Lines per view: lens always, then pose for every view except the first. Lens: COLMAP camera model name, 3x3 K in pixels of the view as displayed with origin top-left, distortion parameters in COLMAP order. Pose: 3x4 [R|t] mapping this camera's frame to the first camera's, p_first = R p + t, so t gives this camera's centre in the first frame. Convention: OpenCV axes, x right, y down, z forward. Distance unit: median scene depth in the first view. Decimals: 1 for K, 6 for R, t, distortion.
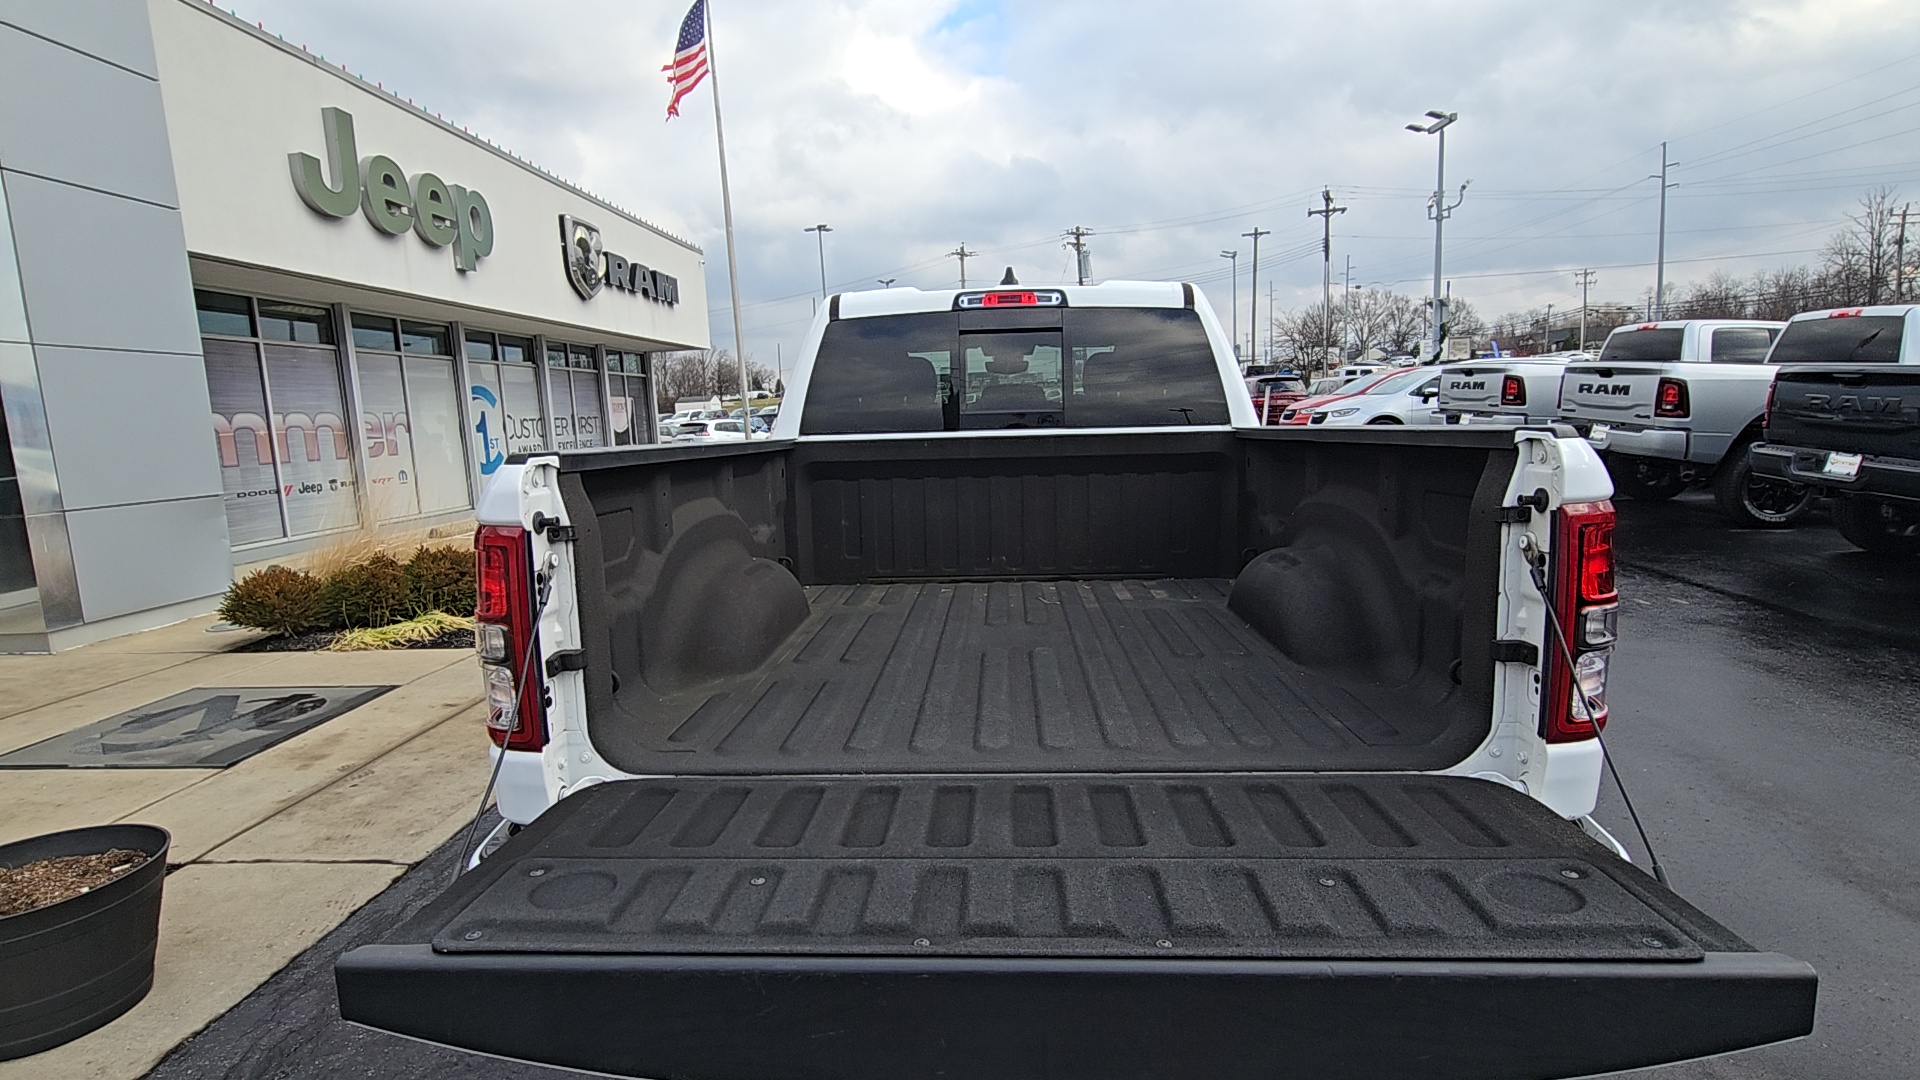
lens RADIAL K [[964.9, 0, 949.6], [0, 964.9, 546.8], [0, 0, 1]] dist [-0.002627, 0.001245]
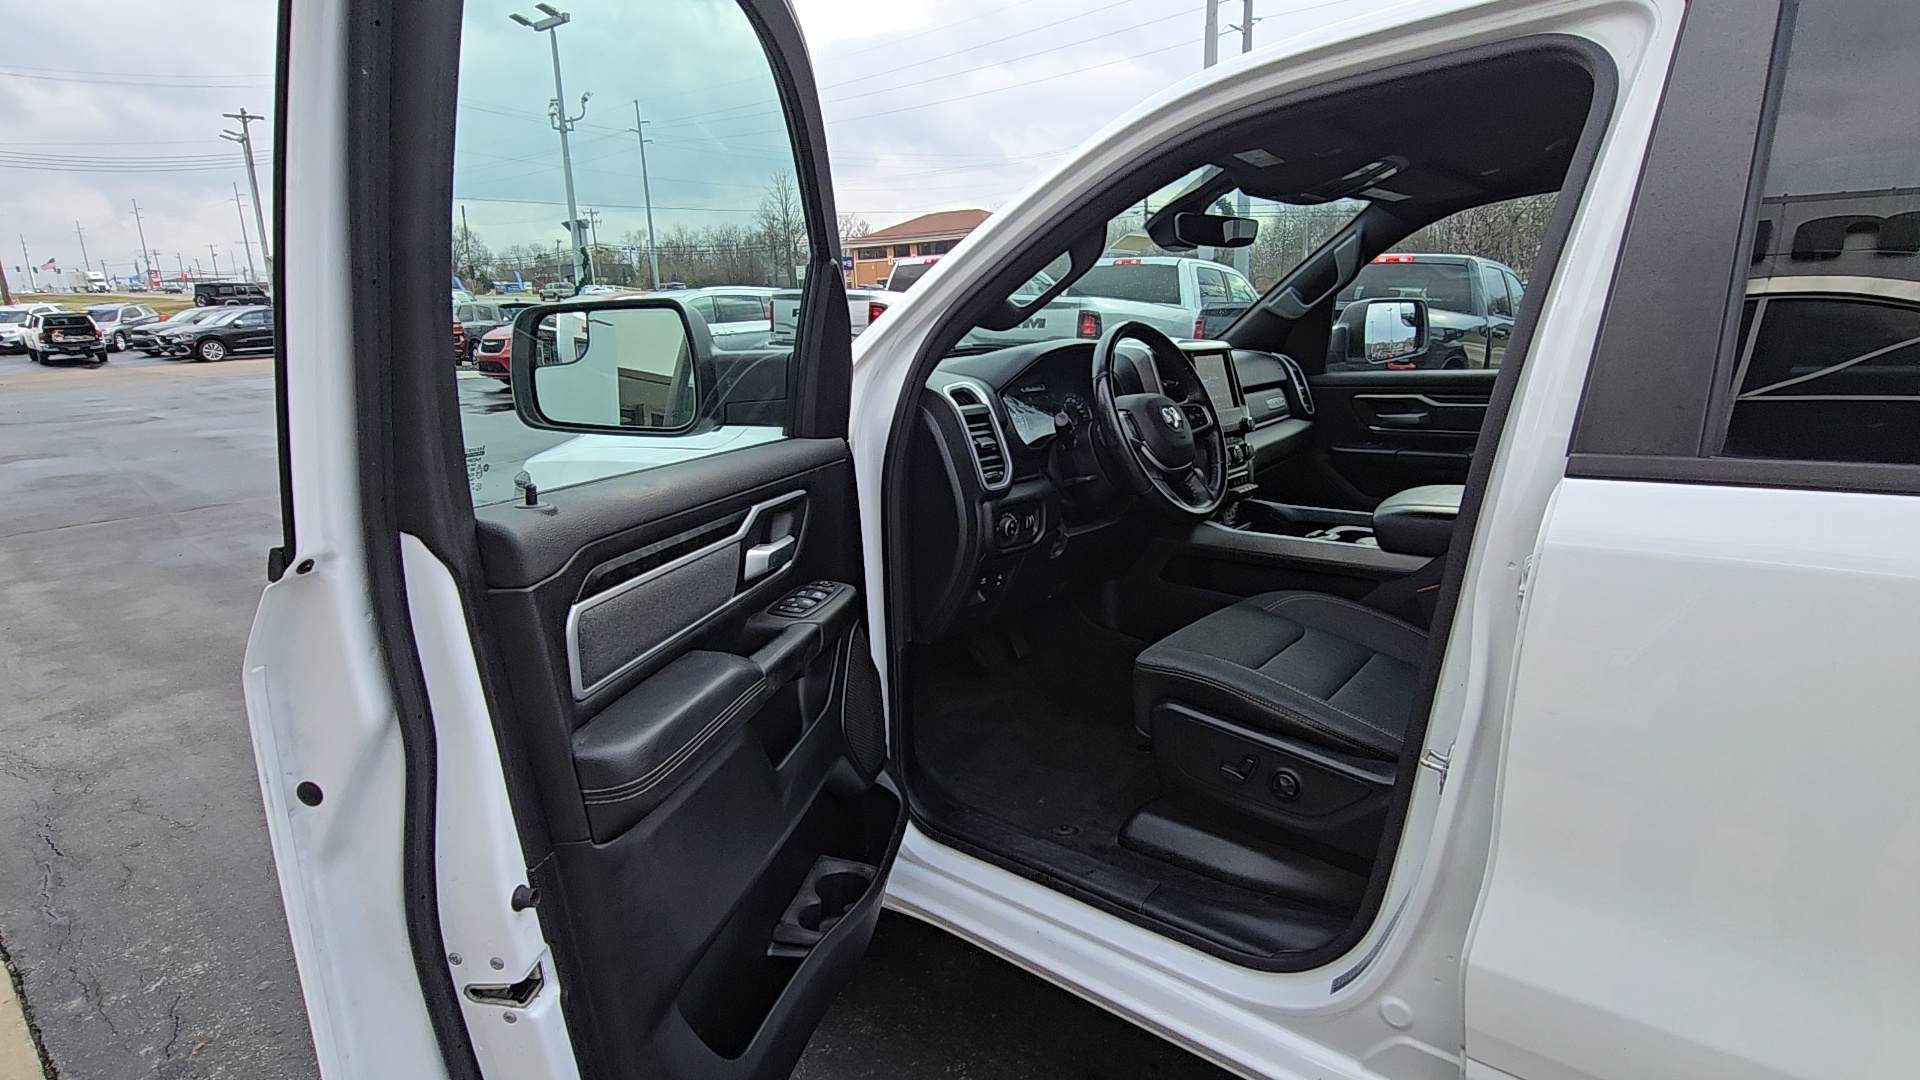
lens RADIAL K [[964.9, 0, 949.8], [0, 964.9, 549.3], [0, 0, 1]] dist [-0.002627, 0.001245]
pose [[0.591474, -0.167208, 0.788797, -0.144308], [0.110259, 0.985845, 0.126300, -0.048342], [-0.798750, 0.012269, 0.601538, 0.346449]]
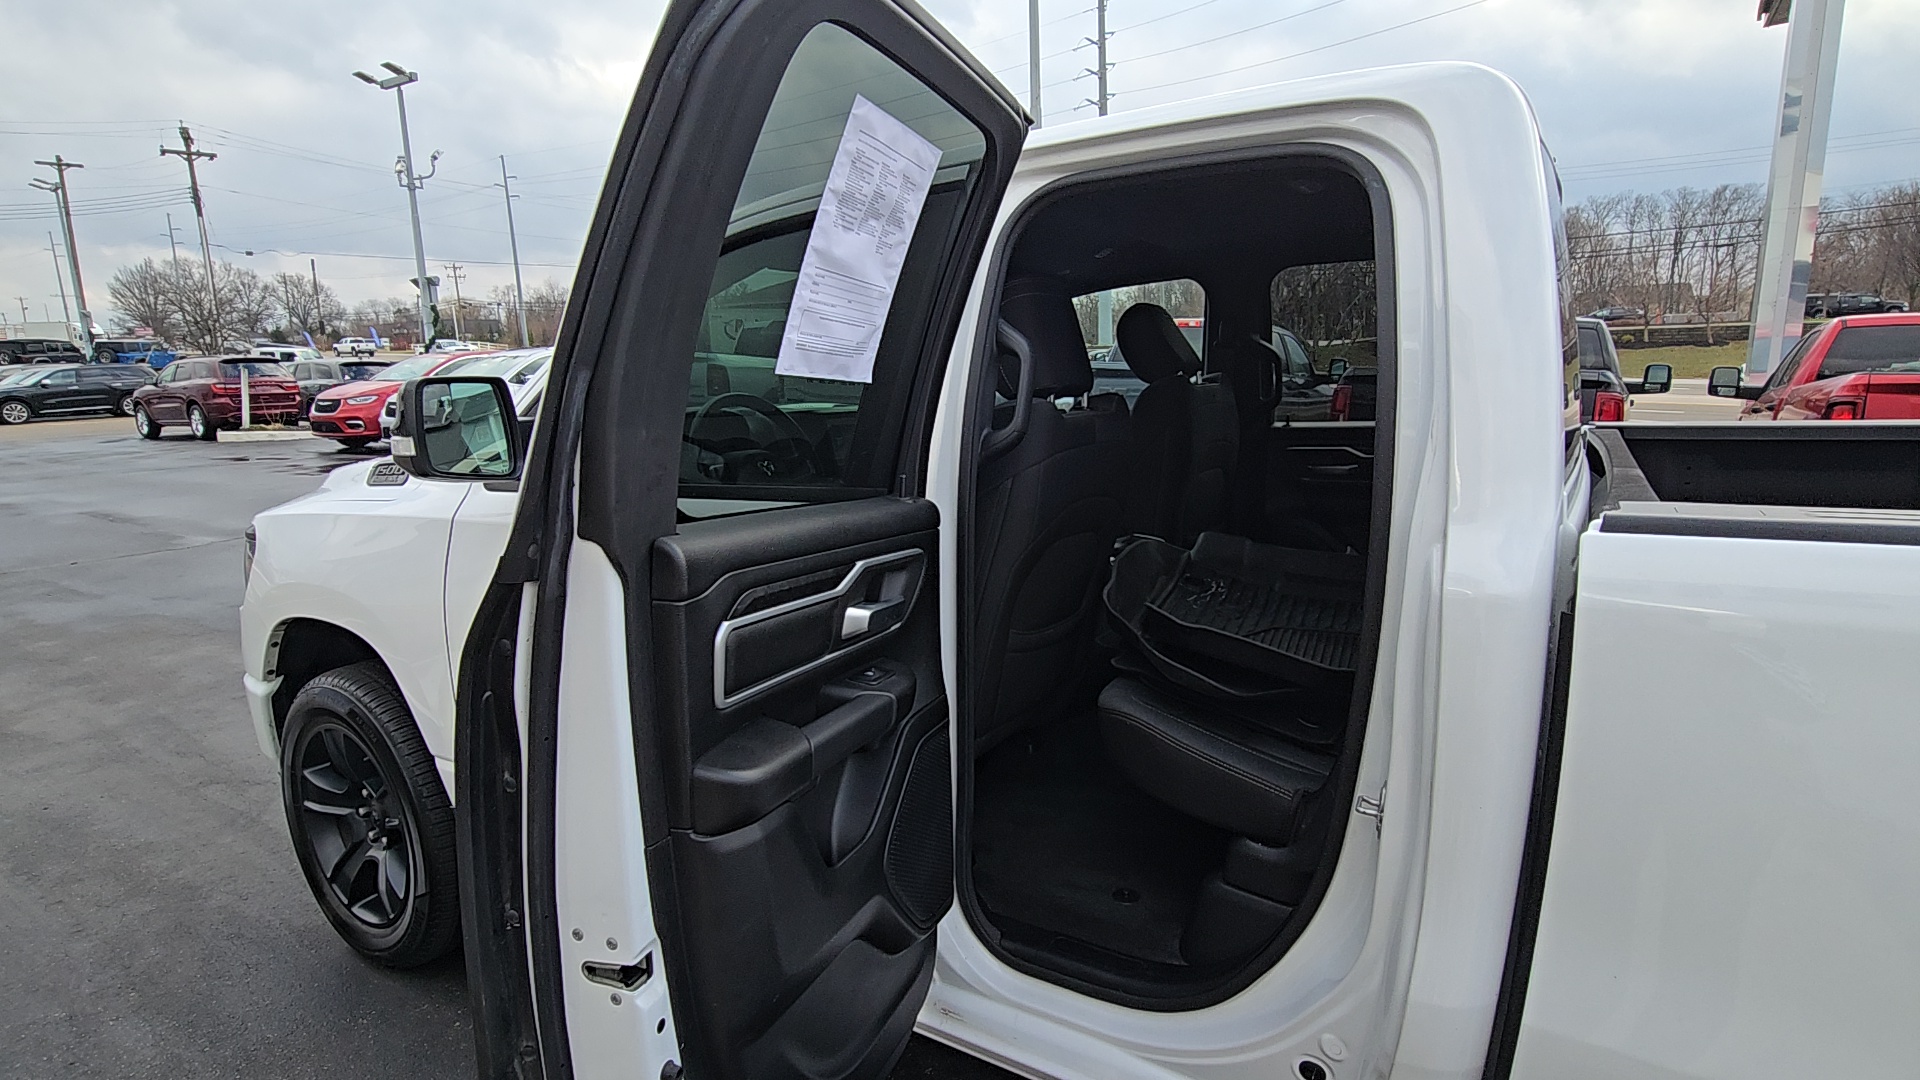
lens RADIAL K [[964.9, 0, 951.8], [0, 964.9, 546.7], [0, 0, 1]] dist [-0.002627, 0.001245]
pose [[0.490604, -0.136297, 0.860657, -0.149553], [0.126492, 0.988369, 0.084417, -0.042262], [-0.862153, 0.067451, 0.502138, 0.286807]]
